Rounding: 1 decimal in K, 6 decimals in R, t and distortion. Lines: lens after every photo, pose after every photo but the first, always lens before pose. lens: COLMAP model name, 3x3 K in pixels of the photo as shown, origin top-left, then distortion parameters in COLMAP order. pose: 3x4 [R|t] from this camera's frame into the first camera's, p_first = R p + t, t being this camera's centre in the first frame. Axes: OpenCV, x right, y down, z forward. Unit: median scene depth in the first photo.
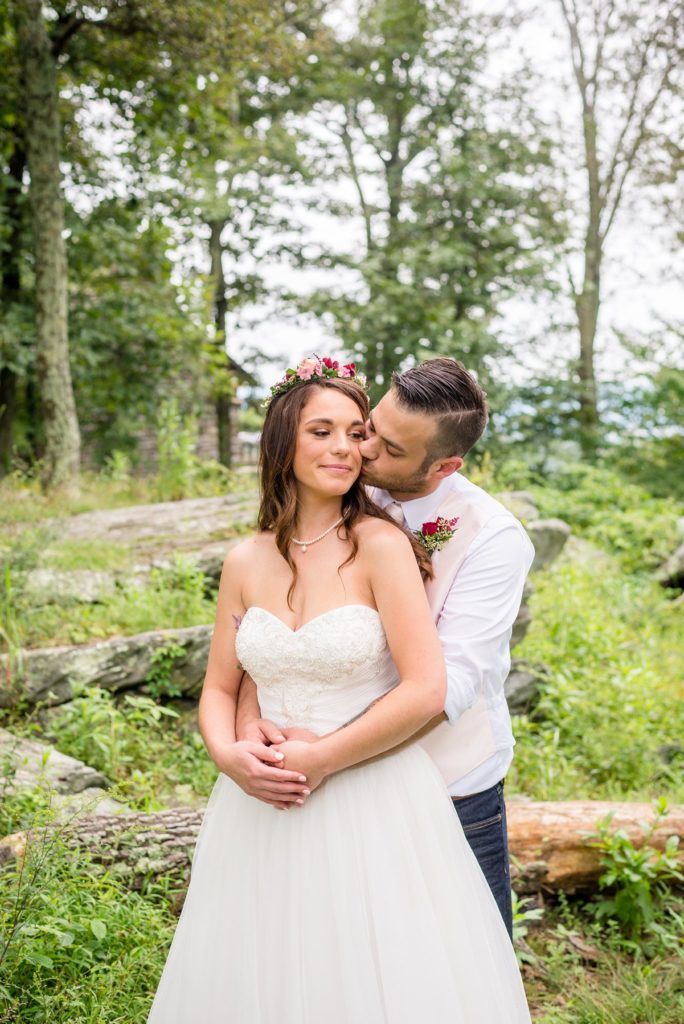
lens RADIAL K [[1437.6, 0, 342.0], [0, 1437.6, 512.0], [0, 0, 1]] dist [-0.006118, -0.025377]
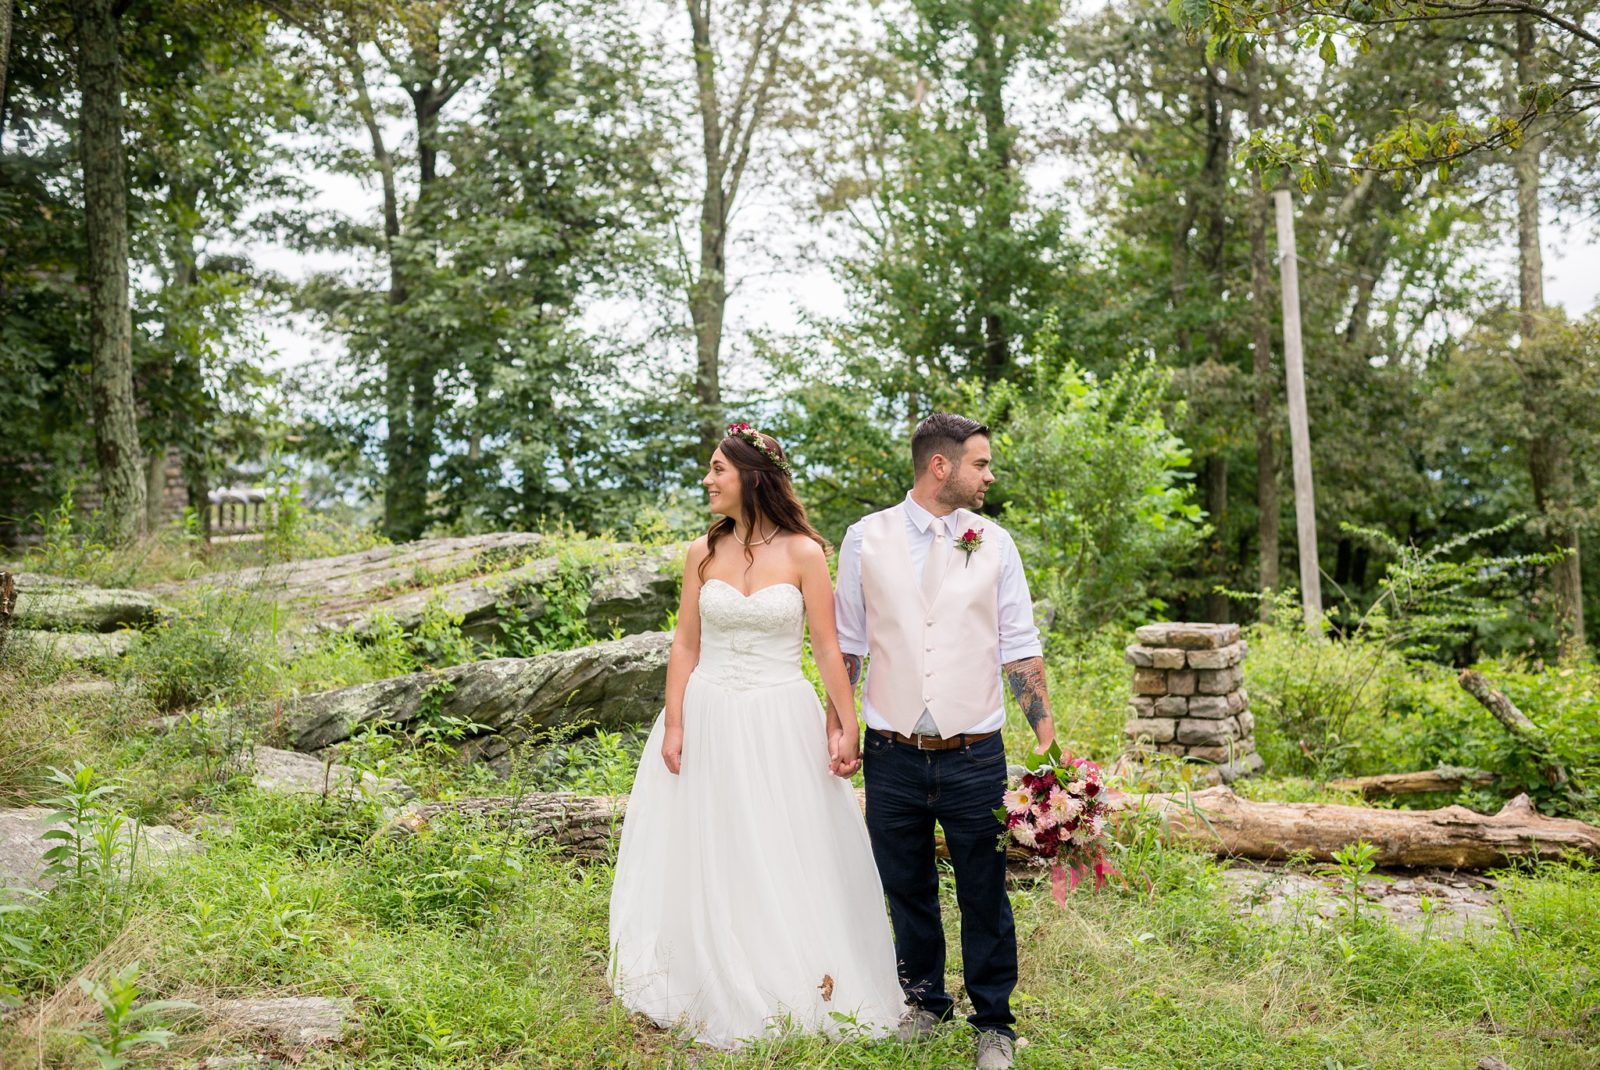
lens RADIAL K [[2312.5, 0, 800.0], [0, 2312.5, 535.0], [0, 0, 1]] dist [-0.003078, -0.021367]
pose [[0.973351, -0.023231, 0.228142, -0.052933], [0.030653, 0.999108, -0.029041, 0.009787], [-0.227263, 0.035260, 0.973195, -0.141185]]
